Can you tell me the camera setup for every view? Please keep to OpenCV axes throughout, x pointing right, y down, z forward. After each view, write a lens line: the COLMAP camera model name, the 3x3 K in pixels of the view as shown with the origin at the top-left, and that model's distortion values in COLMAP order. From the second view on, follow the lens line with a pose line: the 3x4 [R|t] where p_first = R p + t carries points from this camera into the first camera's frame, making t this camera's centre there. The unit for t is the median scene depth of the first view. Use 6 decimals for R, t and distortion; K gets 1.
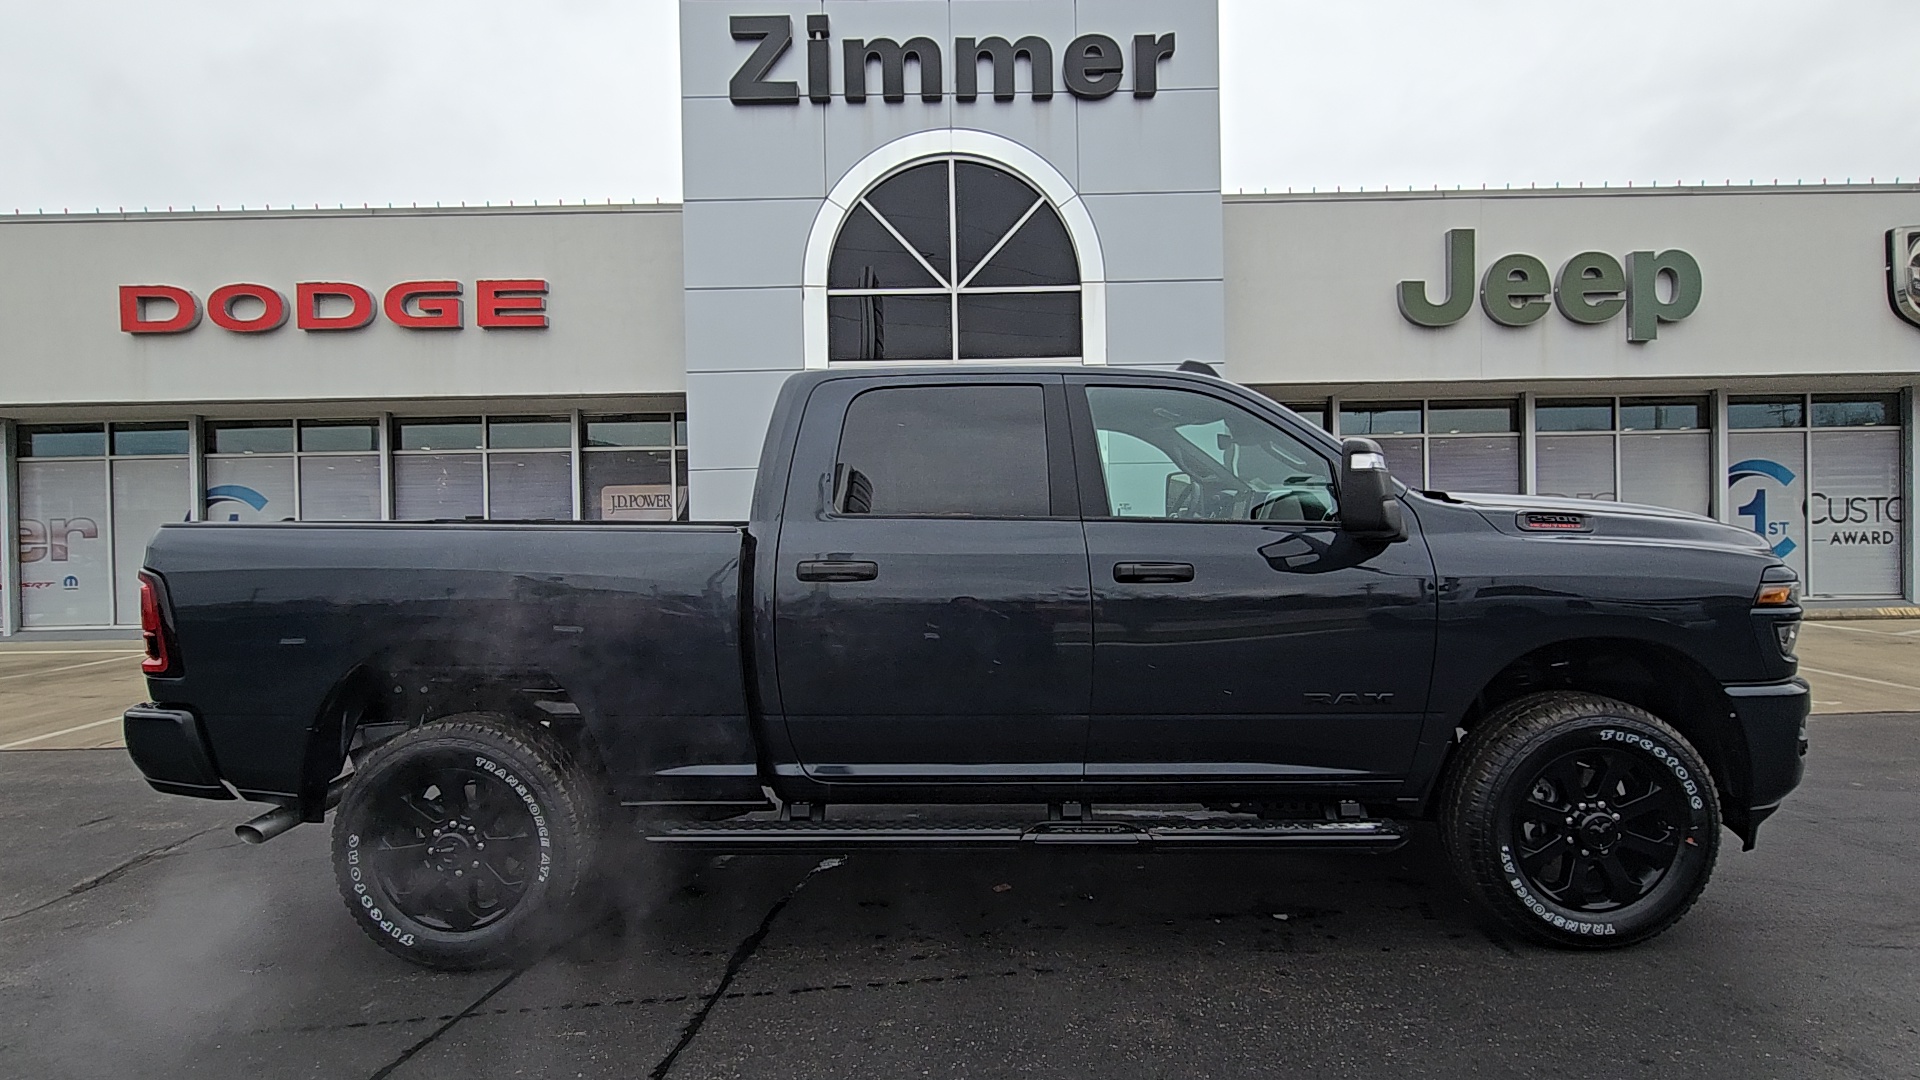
lens RADIAL K [[966.5, 0, 952.3], [0, 966.5, 546.5], [0, 0, 1]] dist [0.002268, 0.000136]
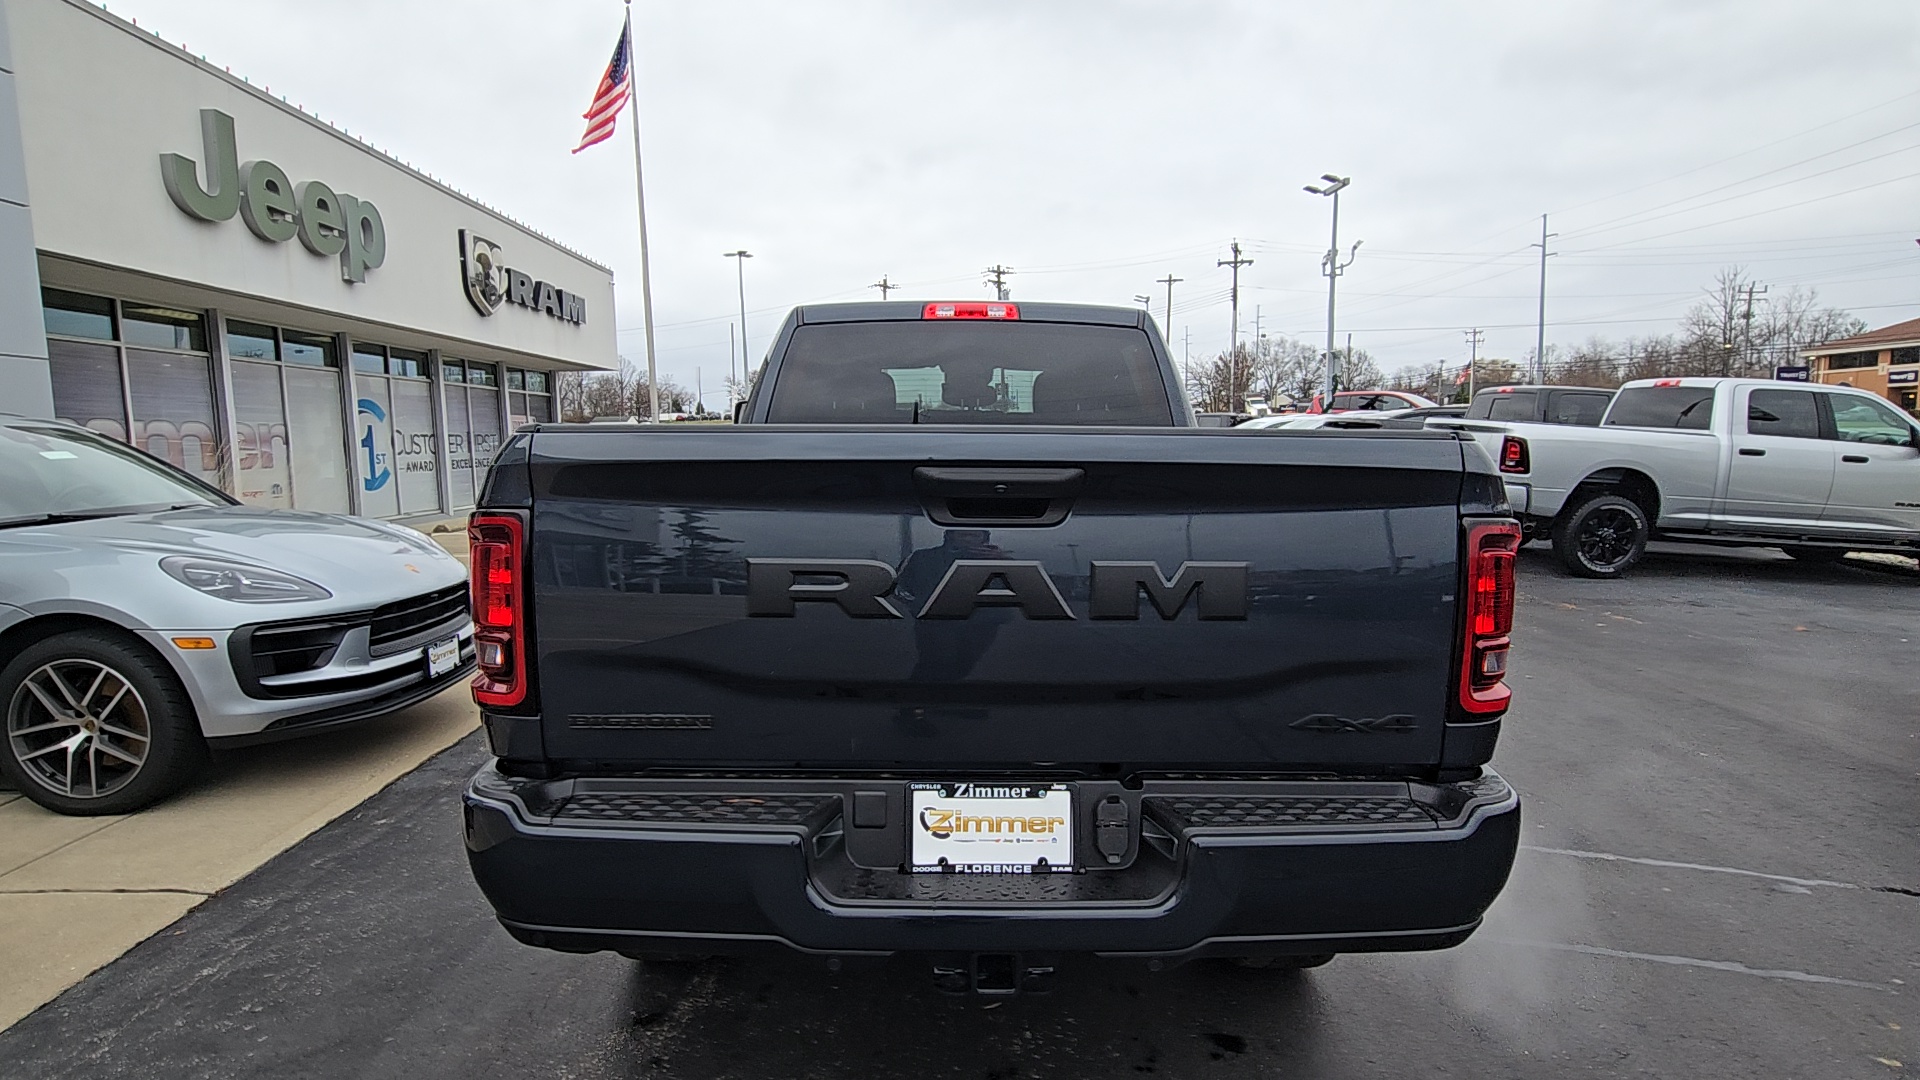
lens RADIAL K [[966.5, 0, 950.3], [0, 966.5, 540.8], [0, 0, 1]] dist [0.002268, 0.000136]
pose [[-0.019300, -0.088164, 0.995919, -1.354688], [0.026530, 0.995709, 0.088660, -0.022309], [-0.999462, 0.028133, -0.016878, 1.324976]]
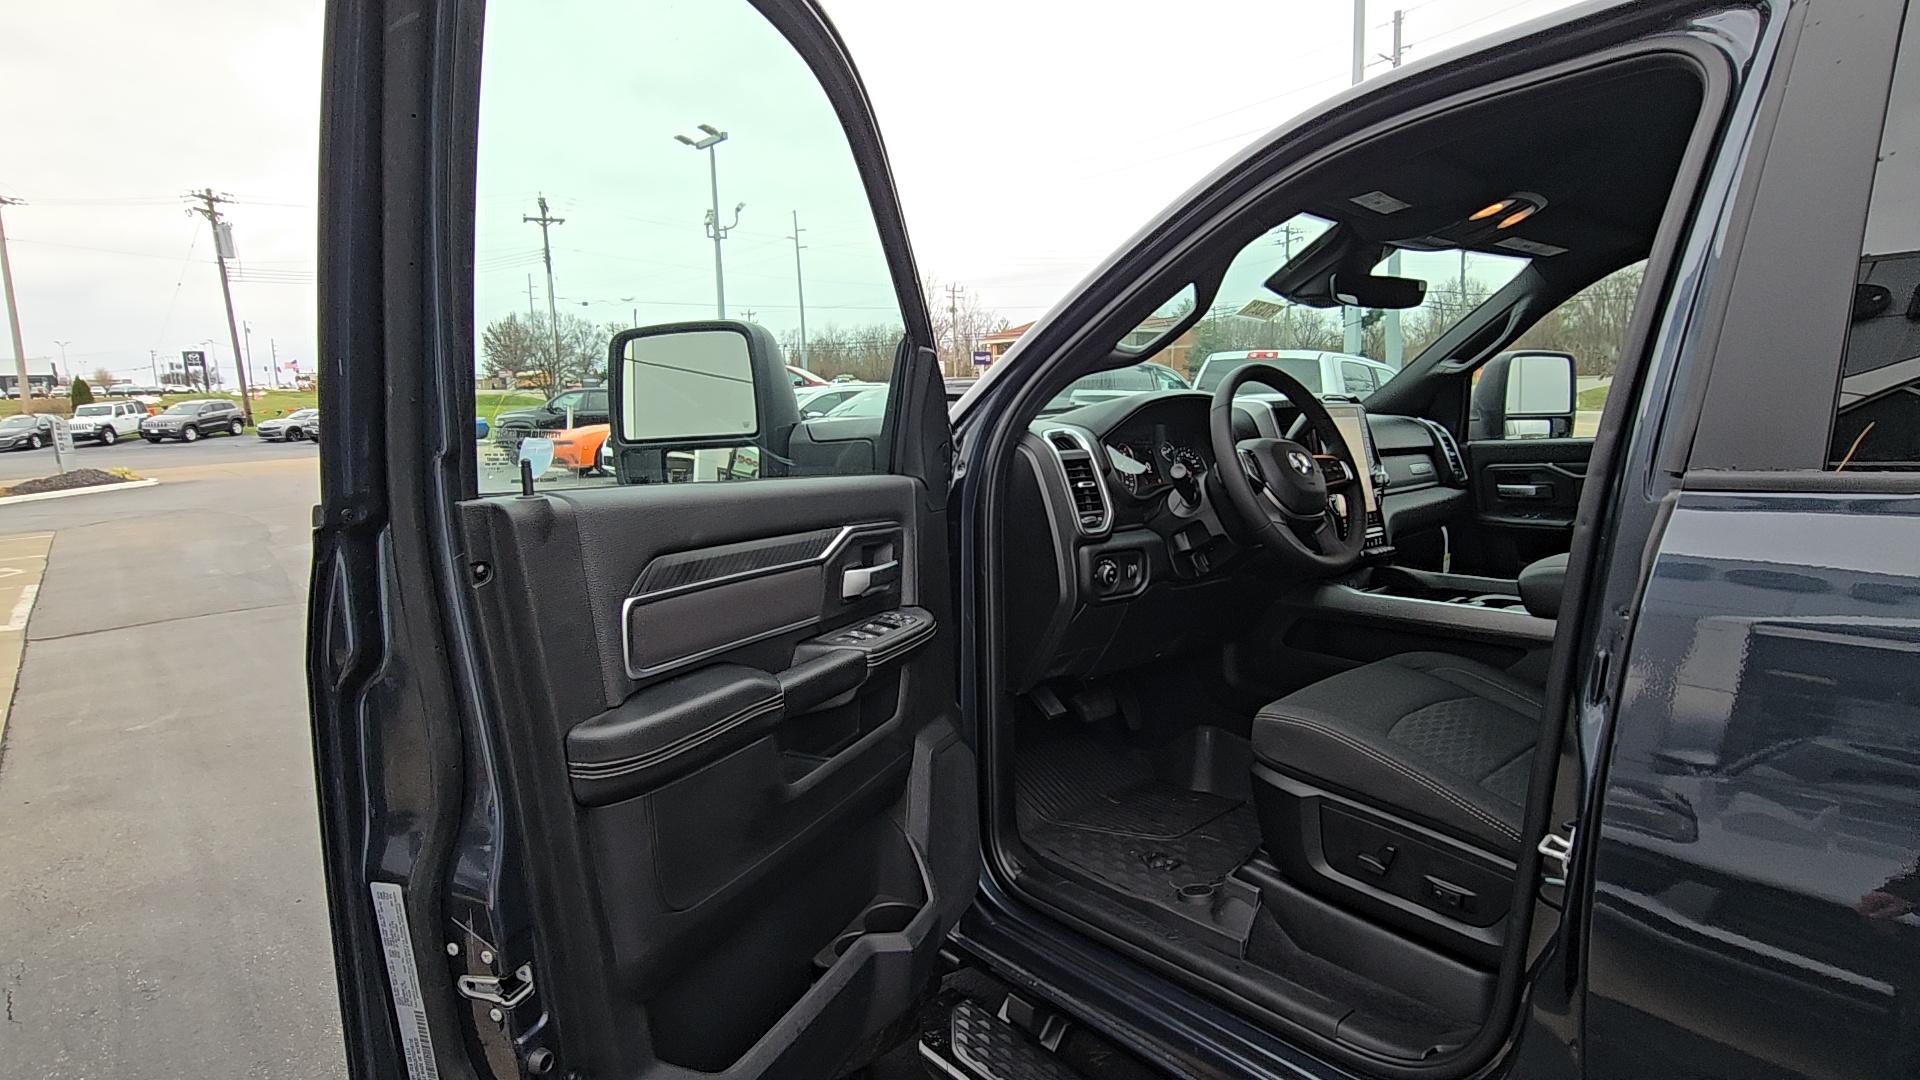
lens RADIAL K [[966.5, 0, 946.4], [0, 966.5, 542.6], [0, 0, 1]] dist [0.002268, 0.000136]
pose [[-0.669027, -0.072006, 0.739742, -0.145696], [0.051657, 0.988384, 0.142928, -0.073012], [-0.741441, 0.133836, -0.657536, 1.807624]]
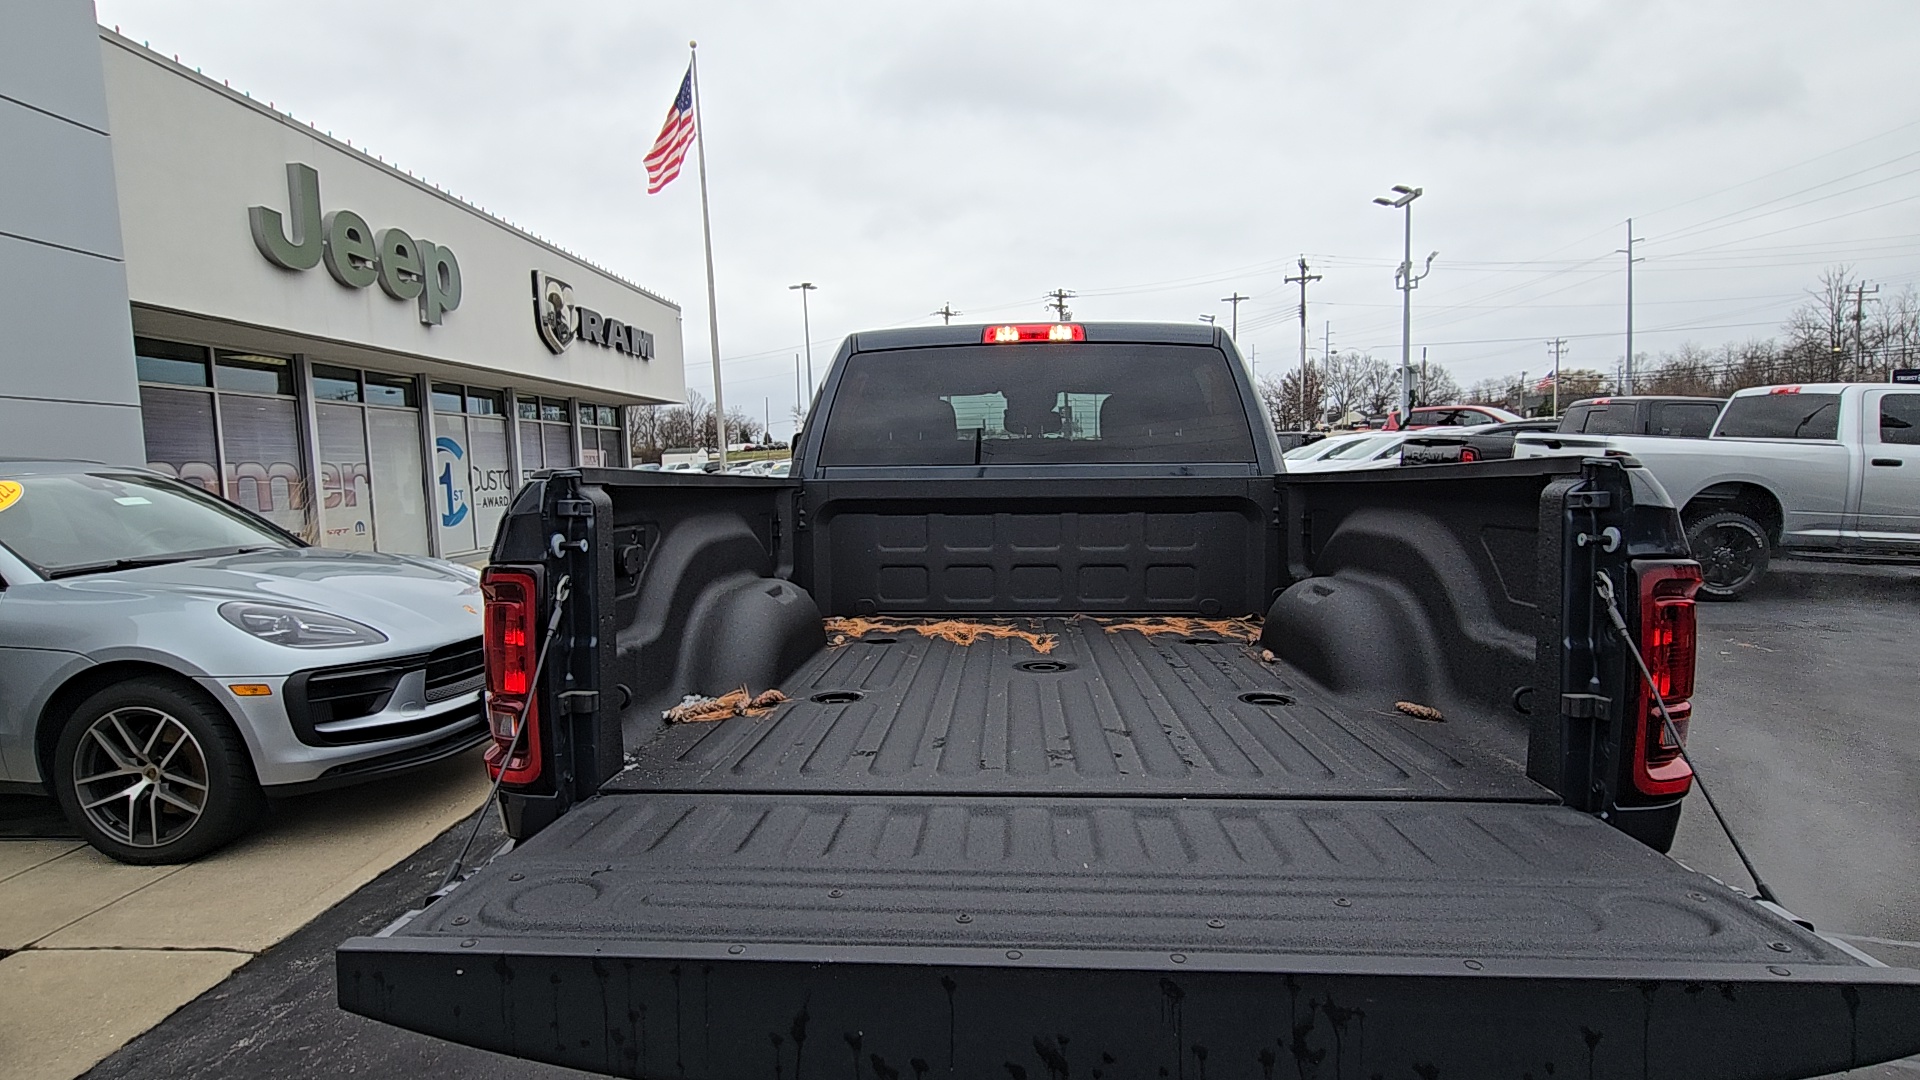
lens RADIAL K [[966.5, 0, 952.1], [0, 966.5, 544.2], [0, 0, 1]] dist [0.002268, 0.000136]
pose [[0.045169, -0.065990, 0.996797, -1.296475], [0.045361, 0.996922, 0.063943, -0.028554], [-0.997949, 0.042328, 0.048024, 1.323018]]
